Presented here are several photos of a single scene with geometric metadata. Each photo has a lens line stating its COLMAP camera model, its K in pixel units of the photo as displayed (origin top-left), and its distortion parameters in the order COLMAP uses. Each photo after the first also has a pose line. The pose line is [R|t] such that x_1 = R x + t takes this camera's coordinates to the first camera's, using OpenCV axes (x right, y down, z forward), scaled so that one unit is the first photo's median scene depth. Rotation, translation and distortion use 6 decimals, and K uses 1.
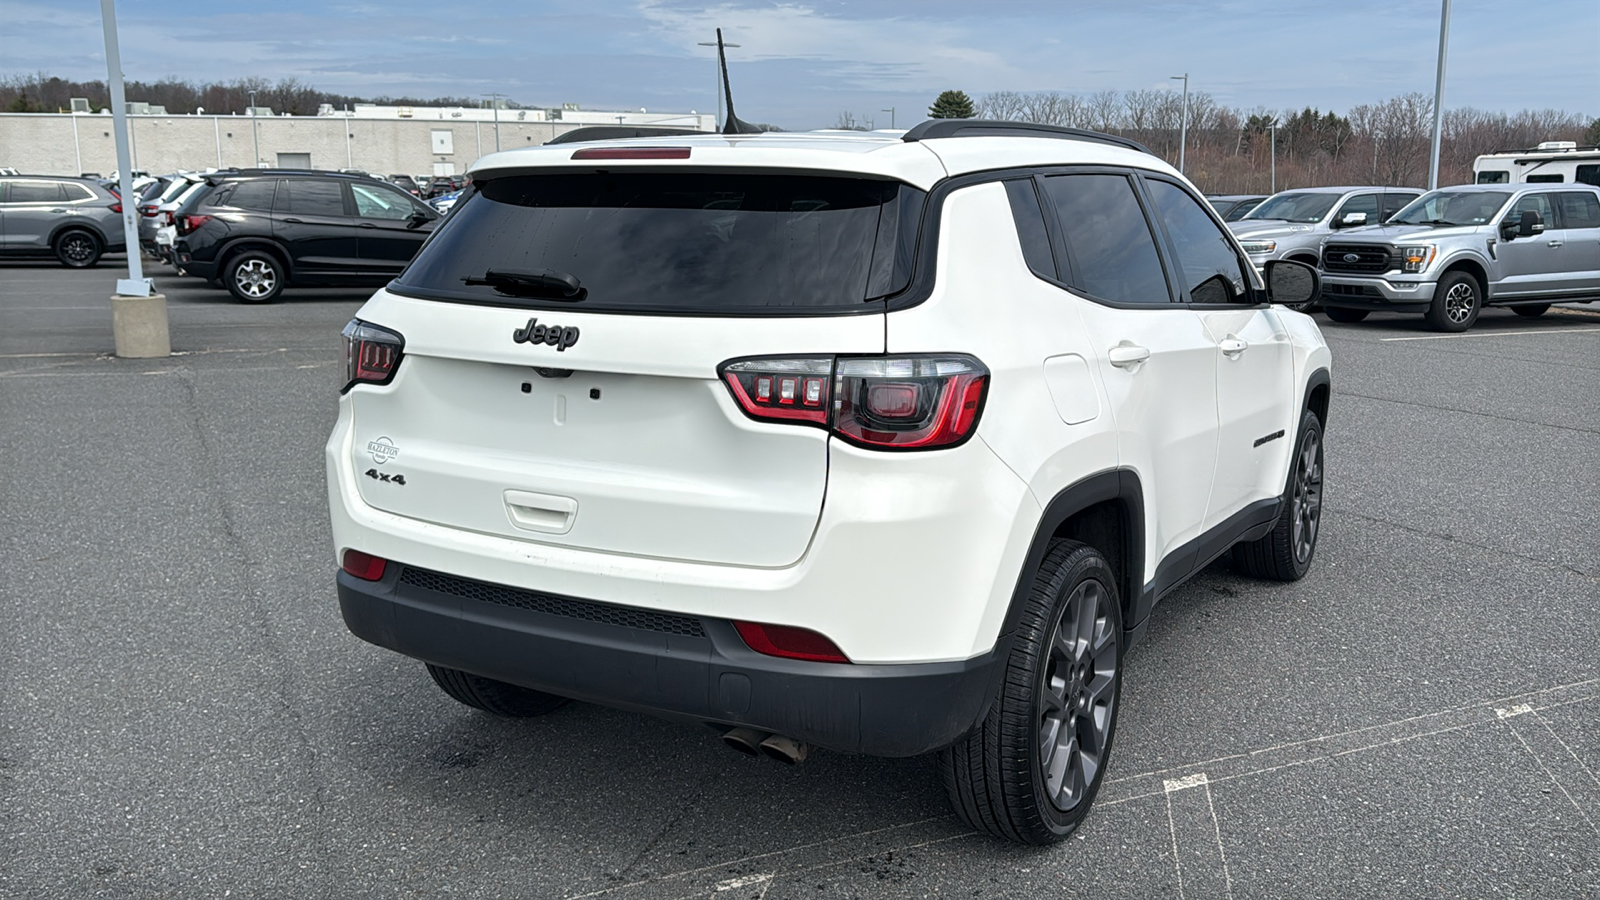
lens RADIAL K [[1368.7, 0, 845.1], [0, 1368.7, 437.6], [0, 0, 1]] dist [0.134158, -0.225889]
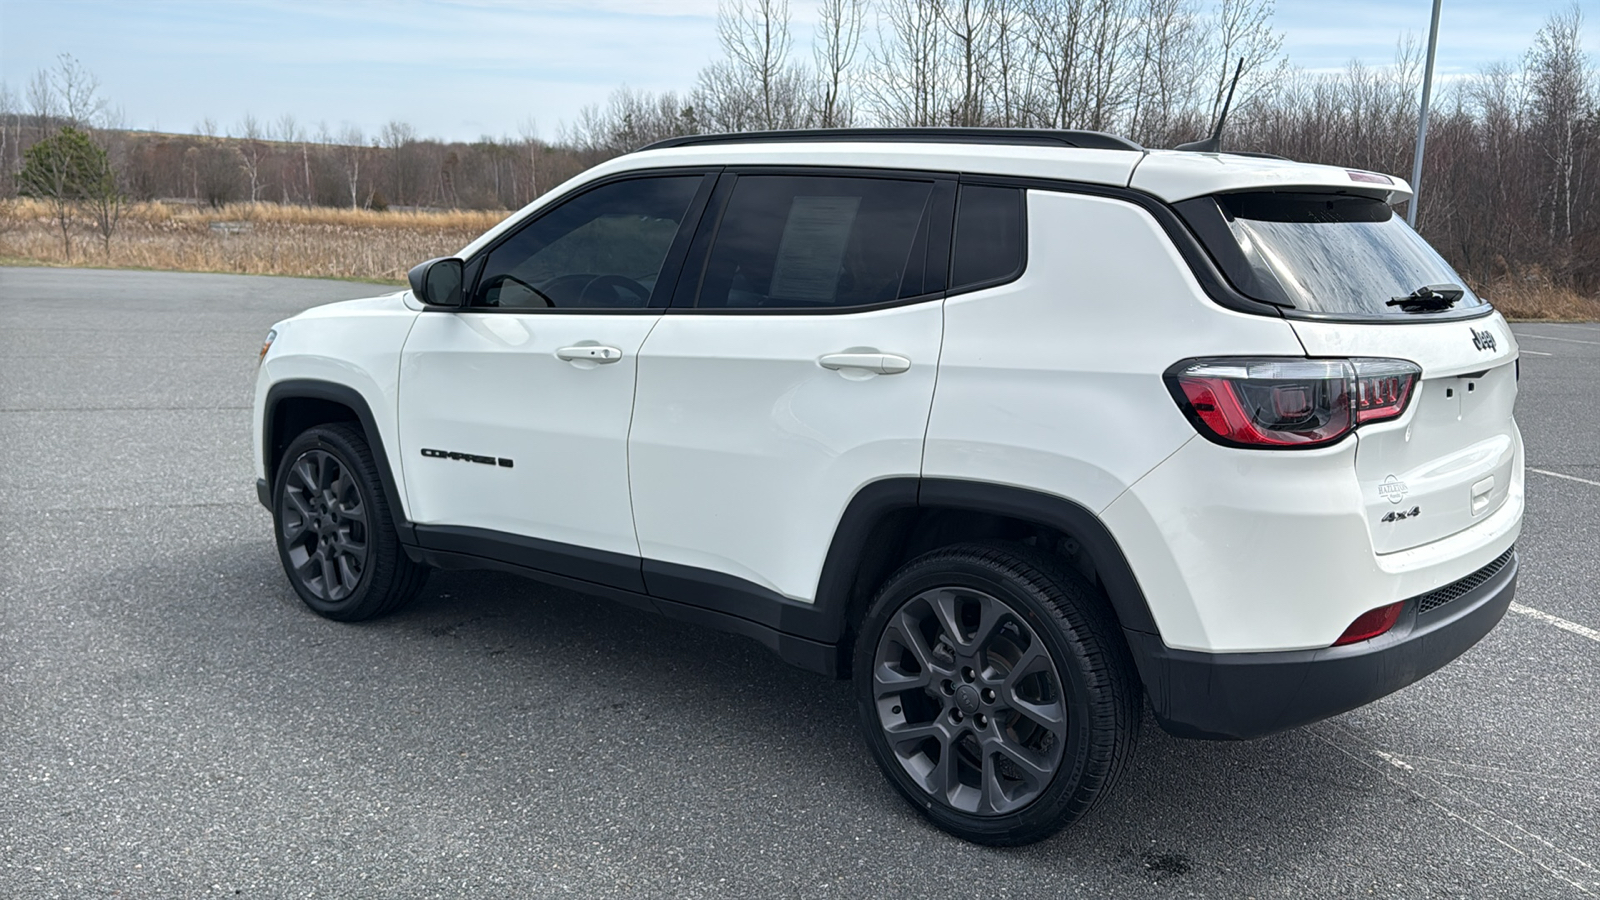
lens RADIAL K [[1368.7, 0, 833.2], [0, 1368.7, 450.6], [0, 0, 1]] dist [0.134158, -0.225889]
pose [[0.177208, -0.166518, 0.969984, -1.034097], [0.136478, 0.980218, 0.143342, -0.160088], [-0.974665, 0.106980, 0.196429, 0.935122]]
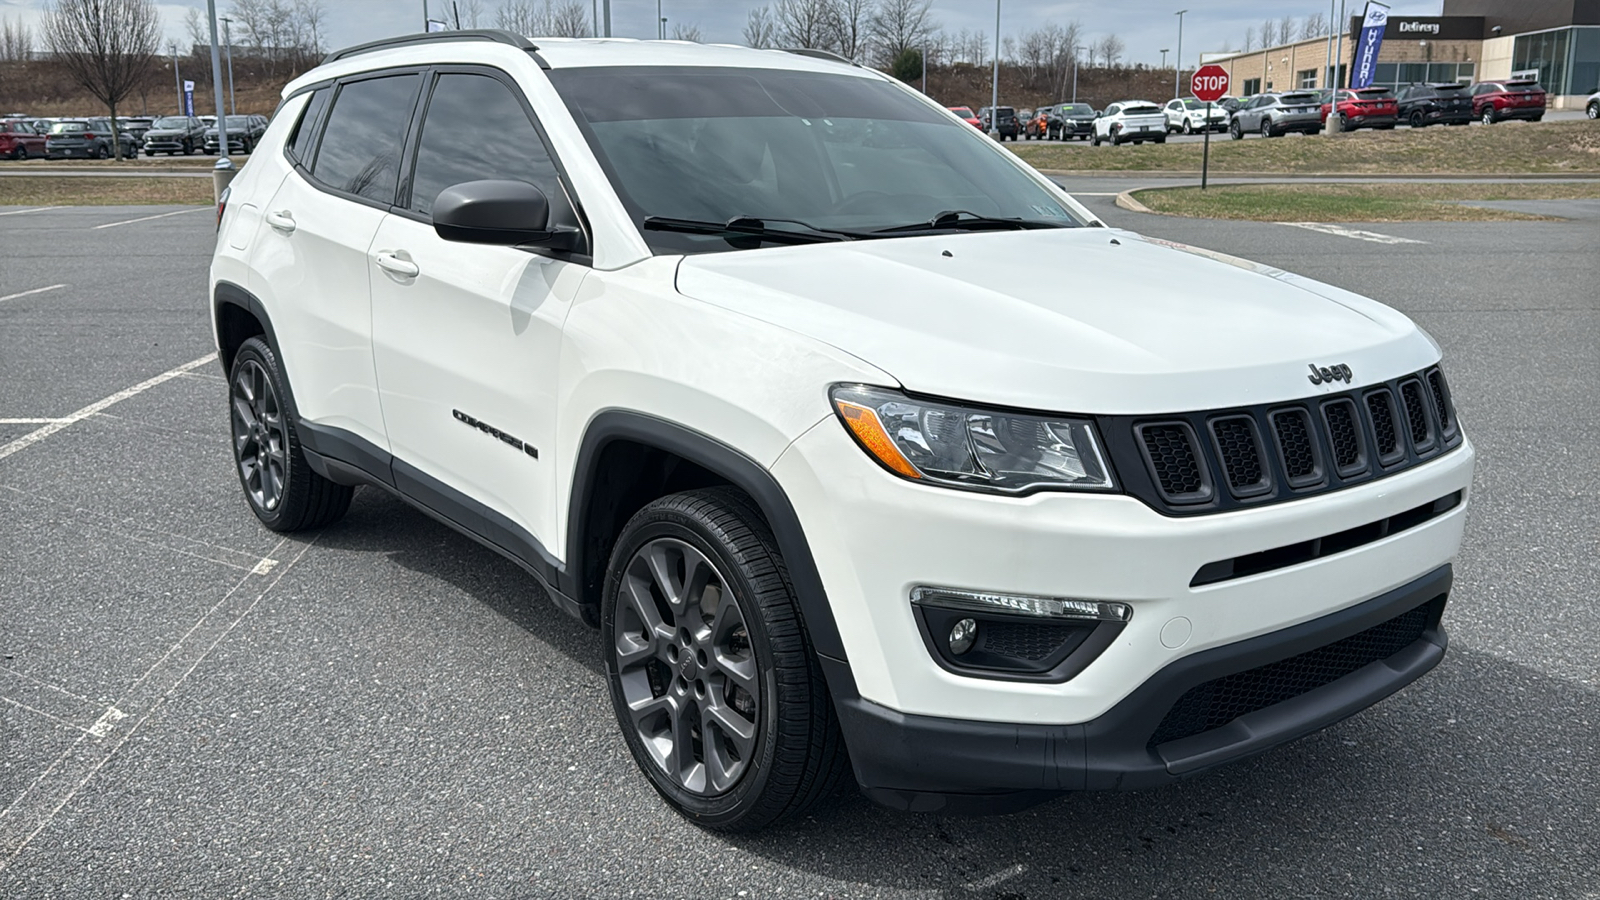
lens RADIAL K [[1368.7, 0, 770.9], [0, 1368.7, 454.2], [0, 0, 1]] dist [0.134158, -0.225889]
pose [[-0.402323, 0.195421, -0.894398, 1.071987], [-0.161684, 0.946429, 0.279519, -0.254069], [0.901108, 0.257066, -0.349173, 1.674504]]
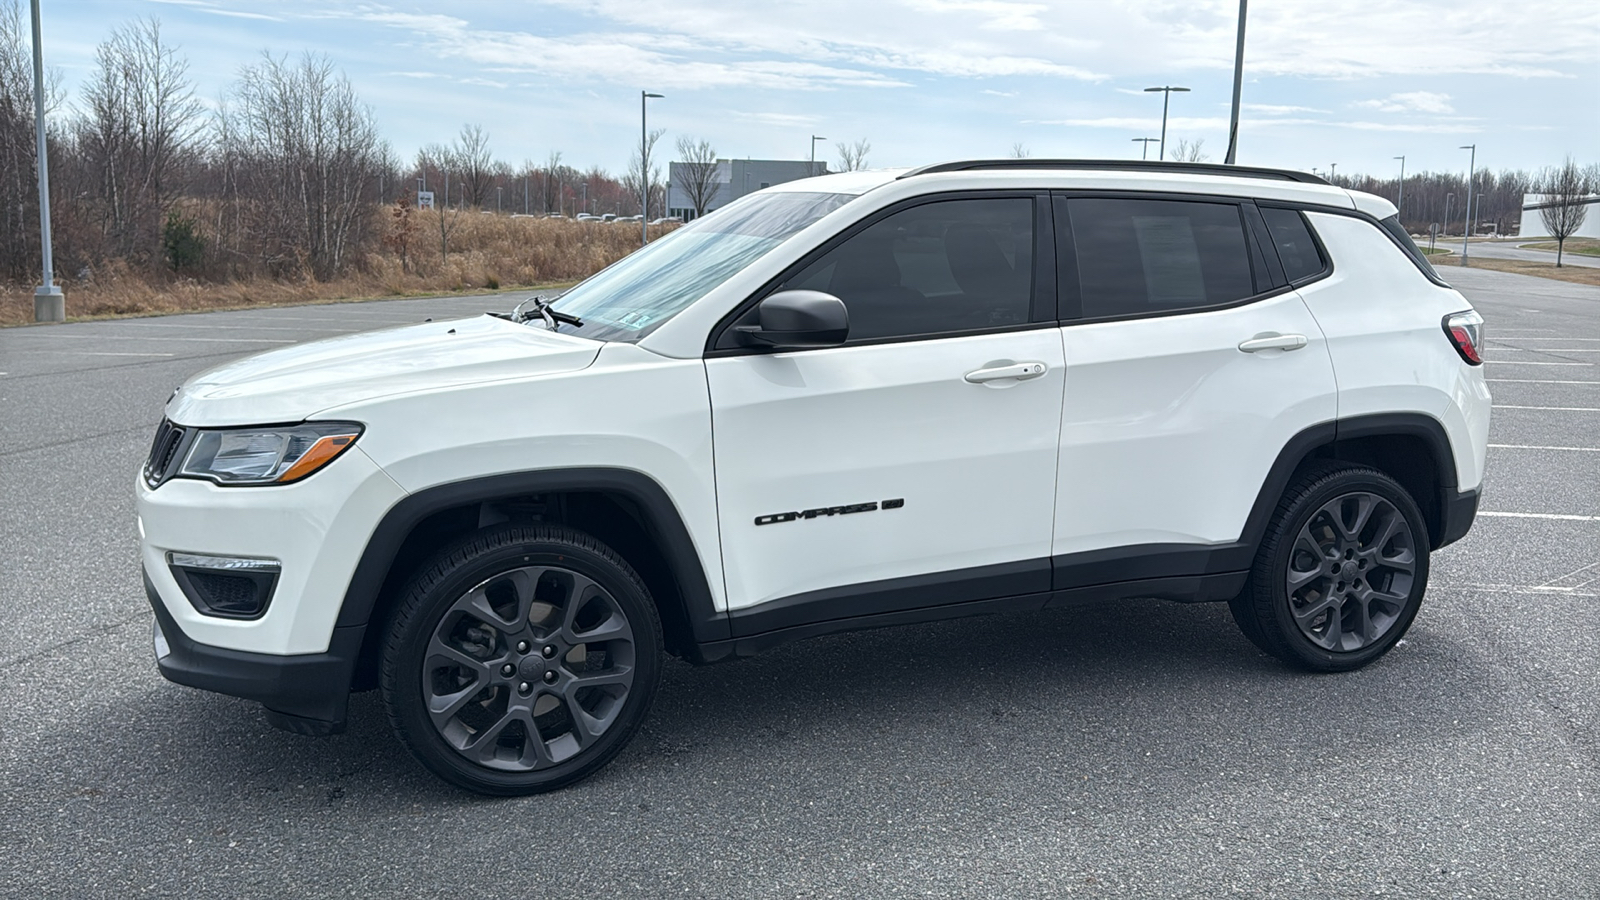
lens RADIAL K [[1368.7, 0, 834.8], [0, 1368.7, 422.6], [0, 0, 1]] dist [0.134158, -0.225889]
pose [[-0.781770, -0.096565, 0.616044, -0.620240], [0.089512, 0.960326, 0.264123, -0.352870], [-0.617108, 0.261627, -0.742111, 2.129199]]
